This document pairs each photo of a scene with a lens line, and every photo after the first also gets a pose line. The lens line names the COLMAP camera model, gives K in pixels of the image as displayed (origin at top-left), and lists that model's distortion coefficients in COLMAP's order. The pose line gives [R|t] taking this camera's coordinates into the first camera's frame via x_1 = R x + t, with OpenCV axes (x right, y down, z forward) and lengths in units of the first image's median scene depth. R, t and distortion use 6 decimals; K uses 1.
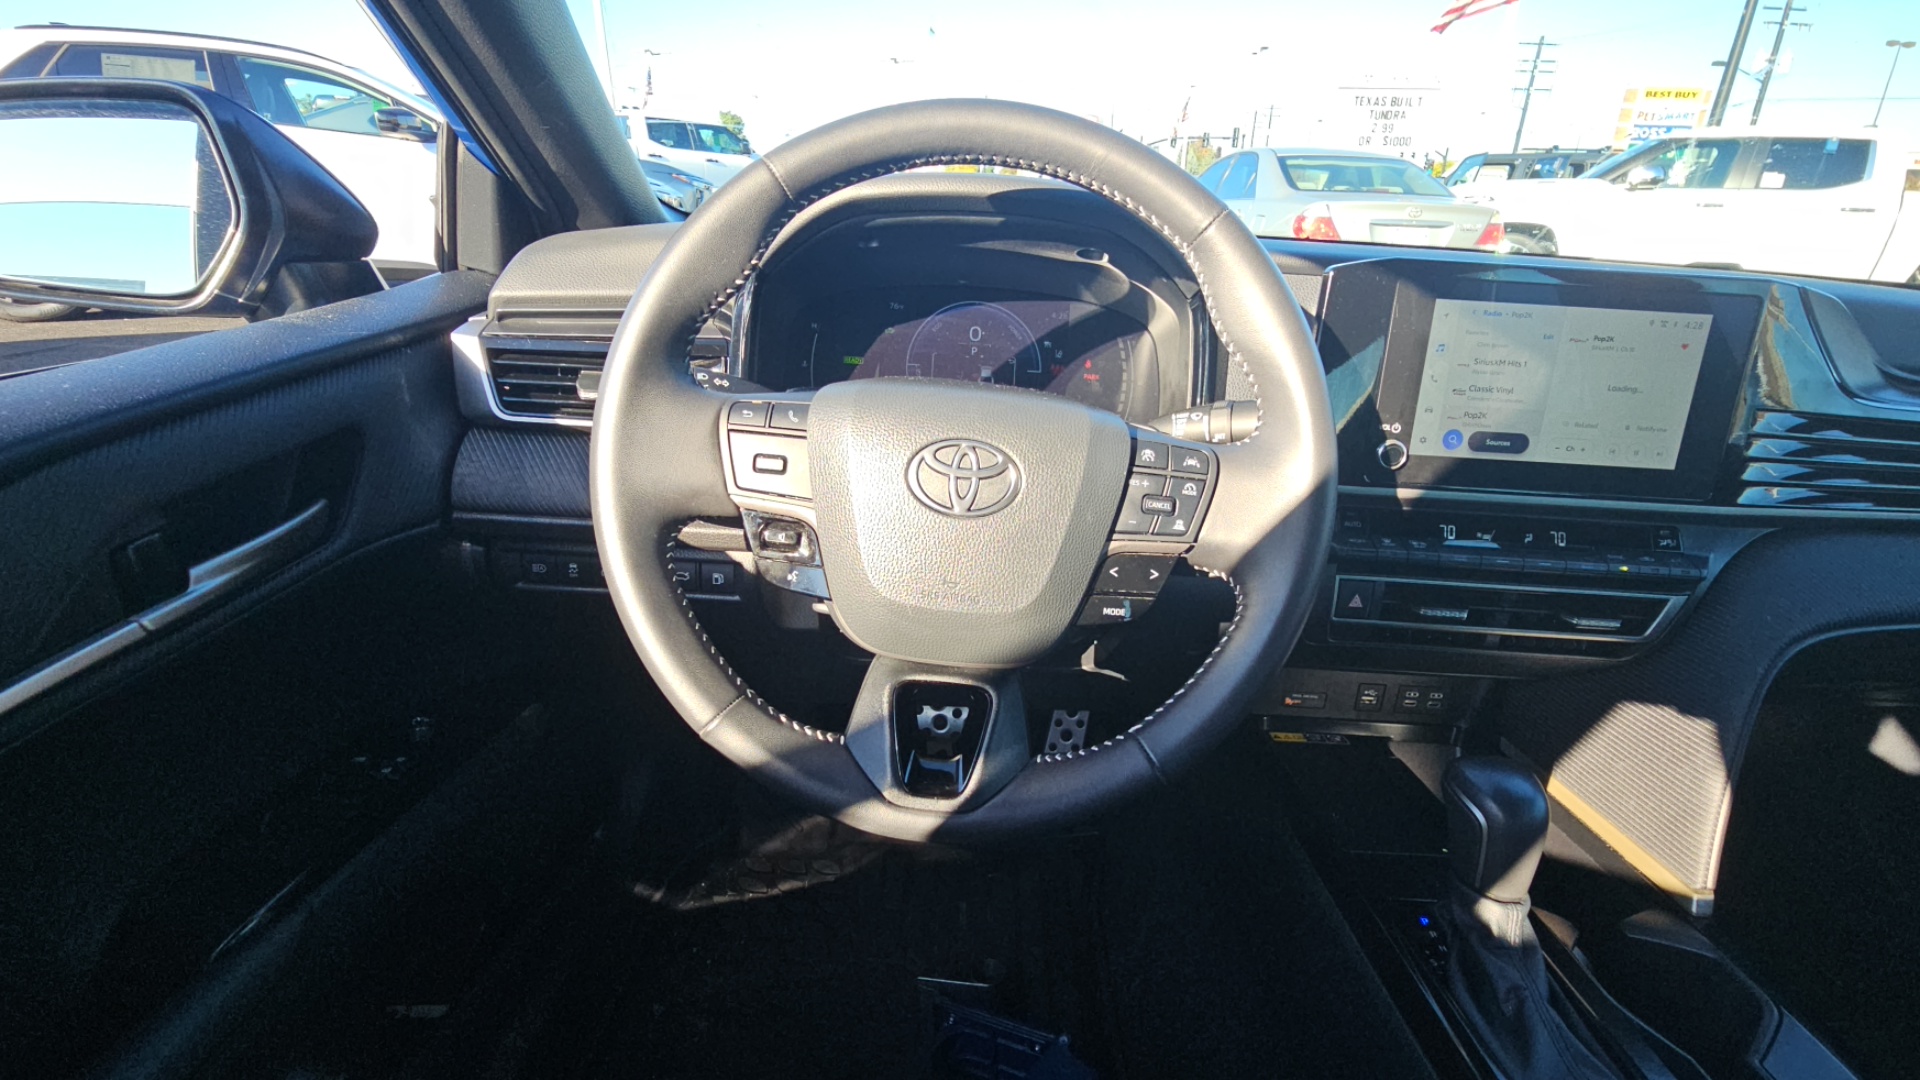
lens RADIAL K [[858.8, 0, 983.2], [0, 858.8, 542.3], [0, 0, 1]] dist [0.006024, -0.005477]
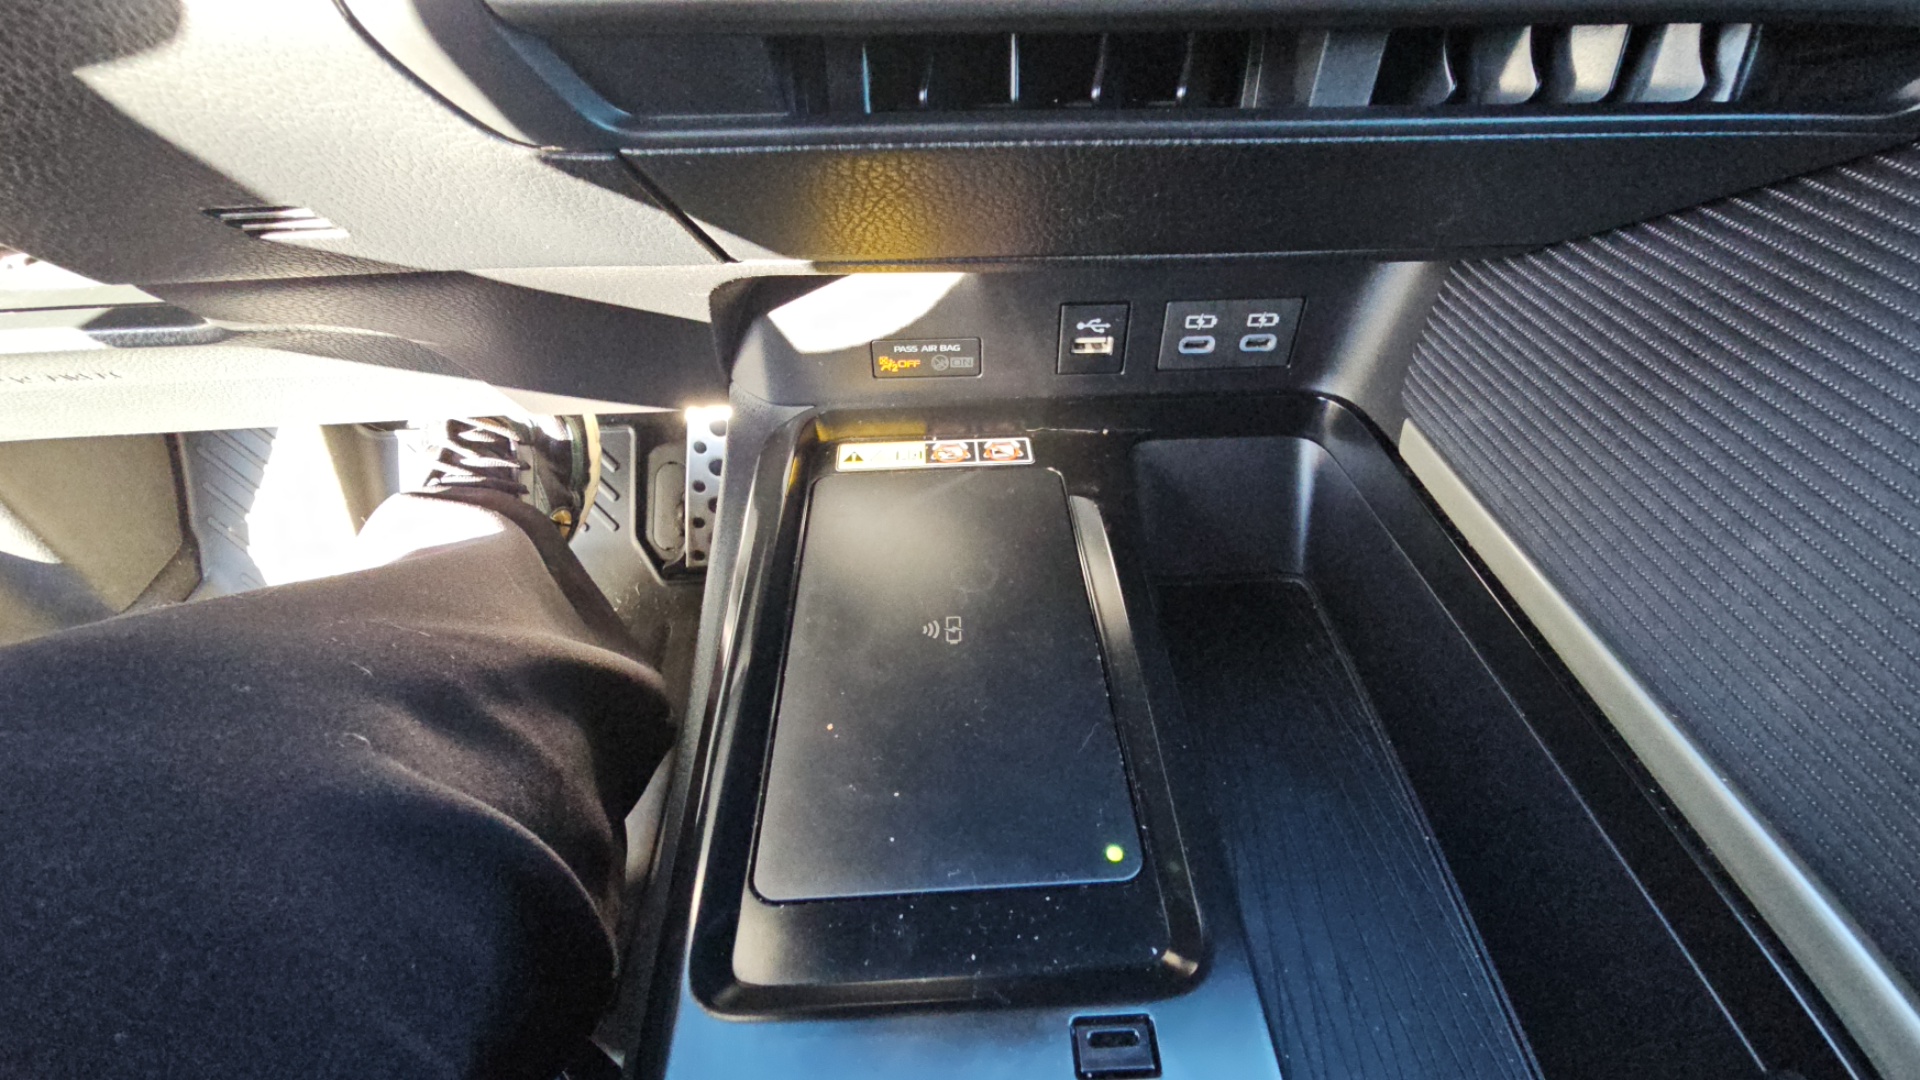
lens RADIAL K [[861.3, 0, 985.4], [0, 861.3, 542.9], [0, 0, 1]] dist [0.008781, -0.006372]
pose [[0.996891, -0.078423, -0.007597, 0.527457], [0.074798, 0.911670, 0.404058, 0.137527], [-0.024761, -0.403370, 0.914702, 0.804795]]
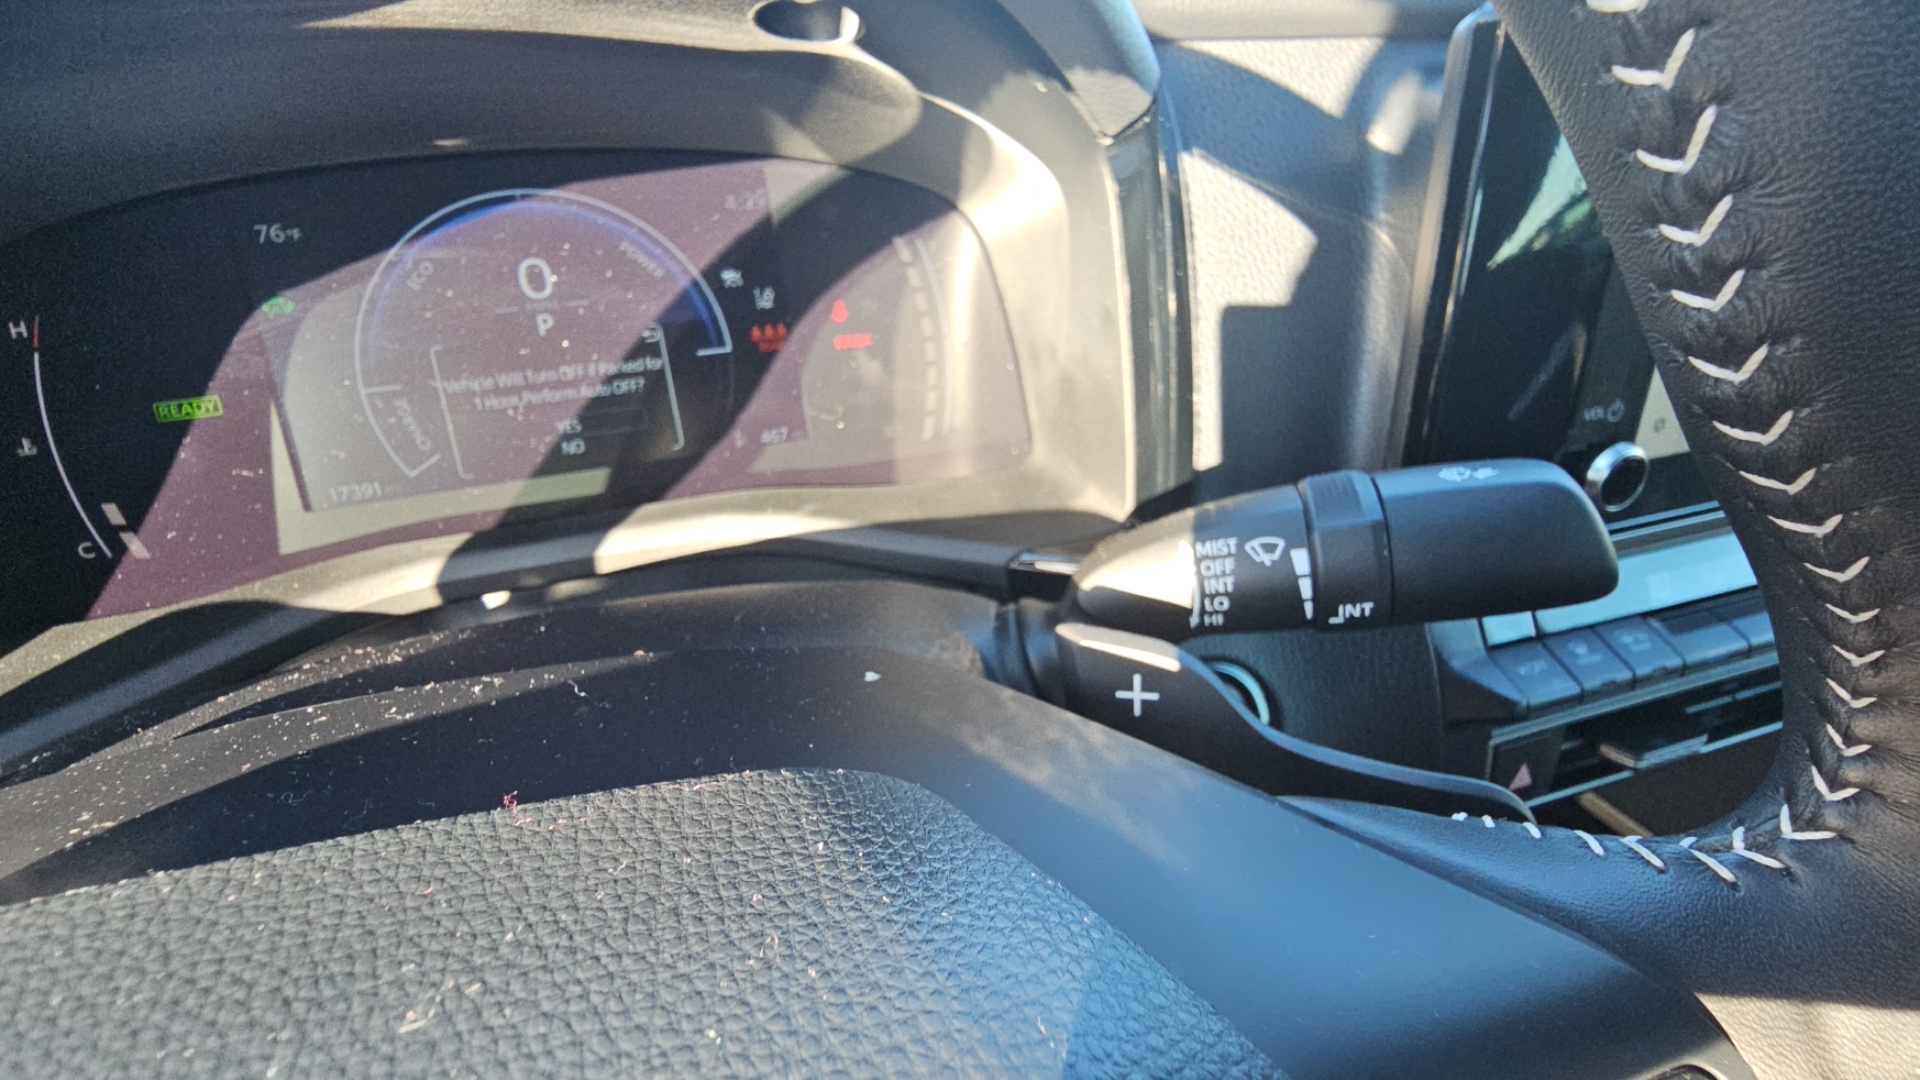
lens RADIAL K [[866.3, 0, 983.4], [0, 866.3, 539.0], [0, 0, 1]] dist [0.007311, -0.007441]
pose [[0.941778, -0.228418, 0.246738, 0.069615], [0.177324, 0.960889, 0.212716, -0.215370], [-0.285676, -0.156579, 0.945448, 0.673374]]
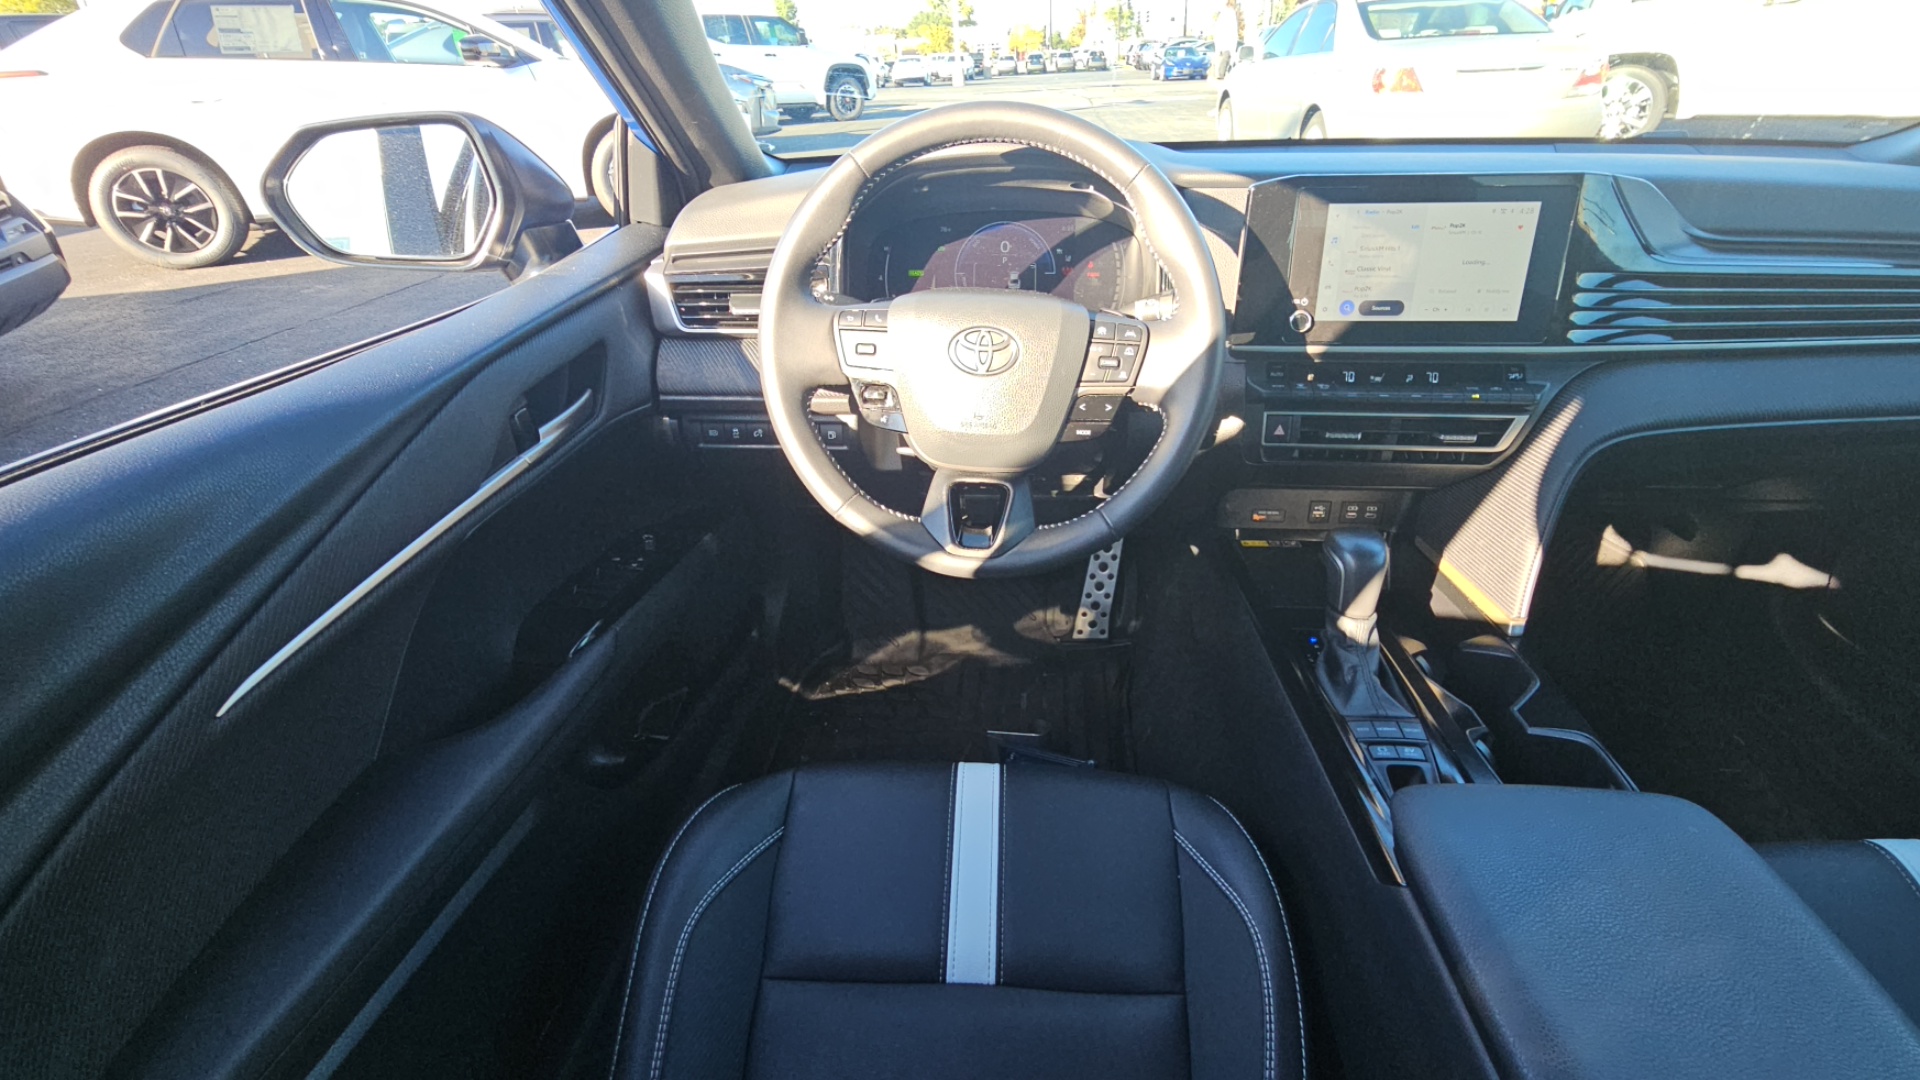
lens RADIAL K [[861.3, 0, 985.4], [0, 861.3, 542.9], [0, 0, 1]] dist [0.008781, -0.006372]
pose [[0.995014, -0.032992, -0.094123, 0.086397], [0.044099, 0.991977, 0.118481, 0.065222], [0.089459, -0.122041, 0.988485, -0.466243]]
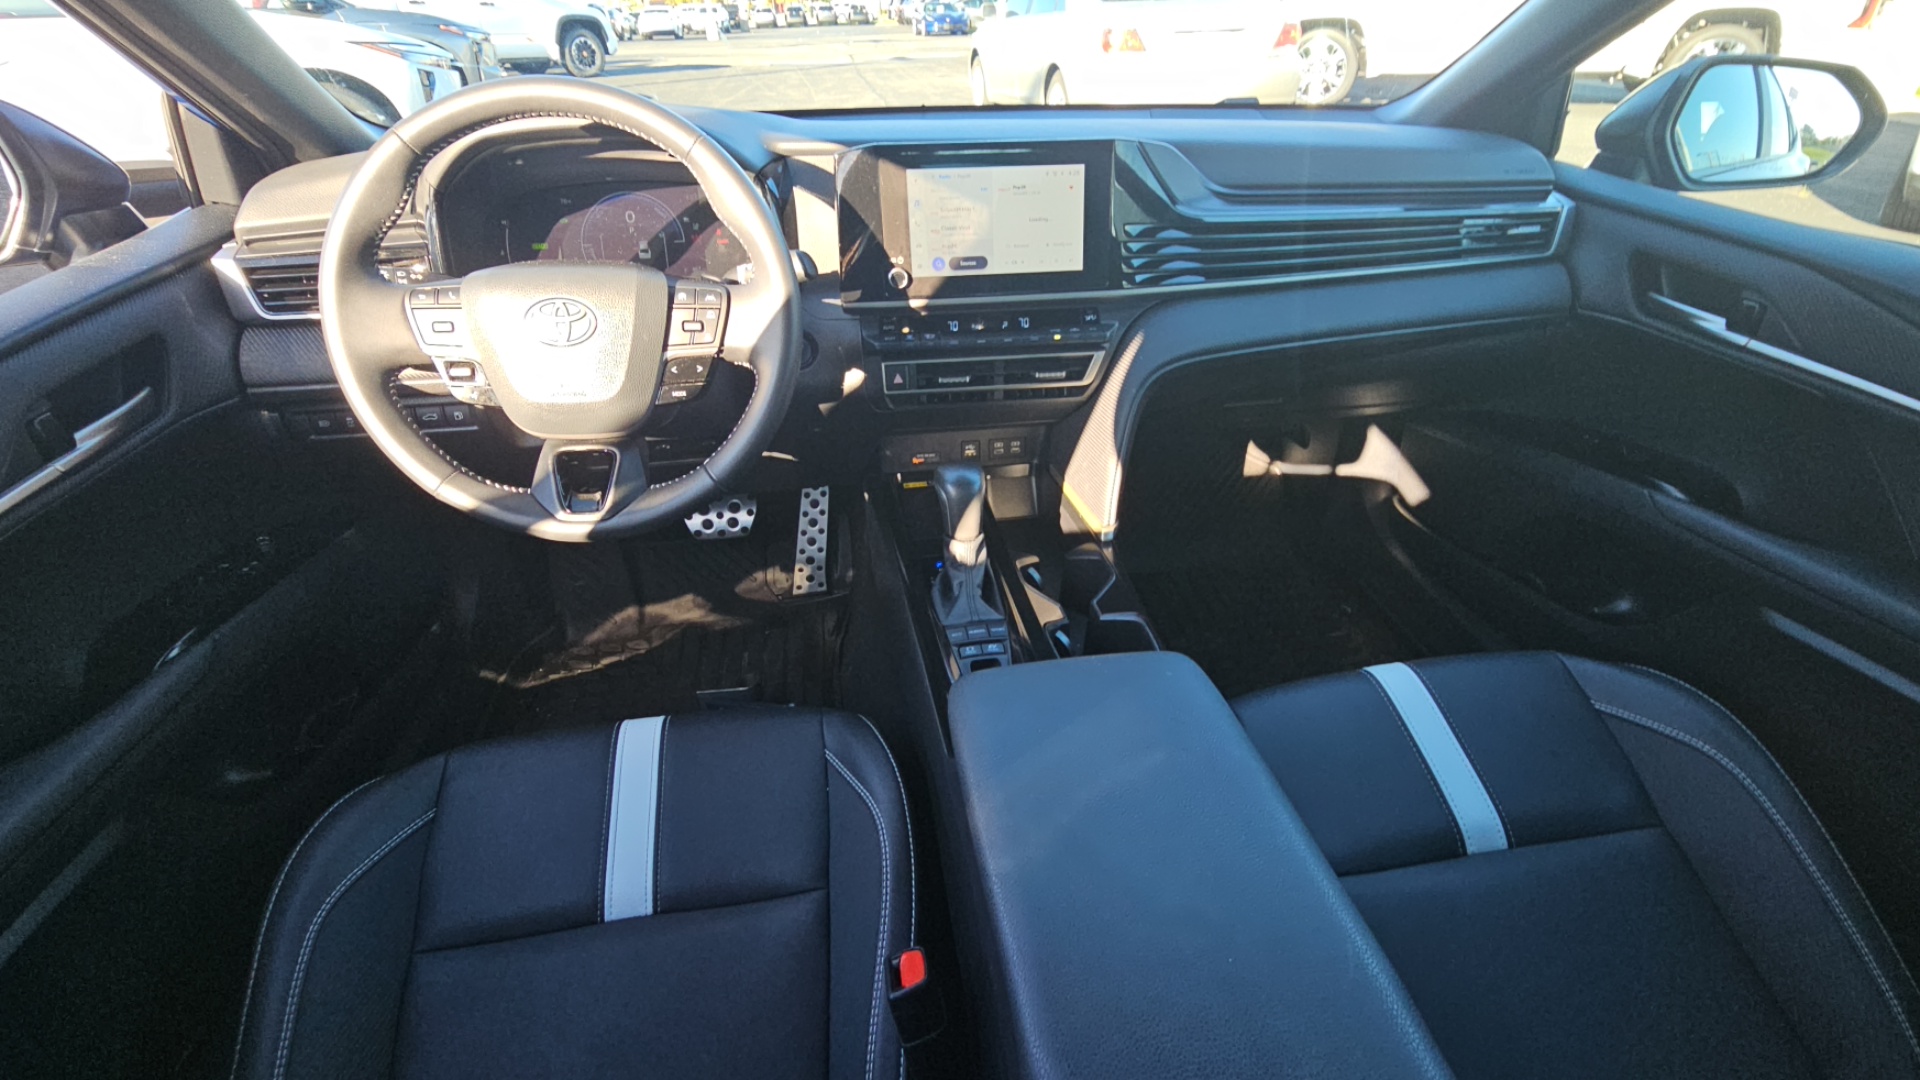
lens RADIAL K [[858.8, 0, 983.2], [0, 858.8, 542.3], [0, 0, 1]] dist [0.006024, -0.005477]
pose [[0.984276, -0.139016, 0.108977, 0.388140], [0.118563, 0.977263, 0.175786, 0.105287], [-0.130936, -0.160101, 0.978378, -0.586680]]
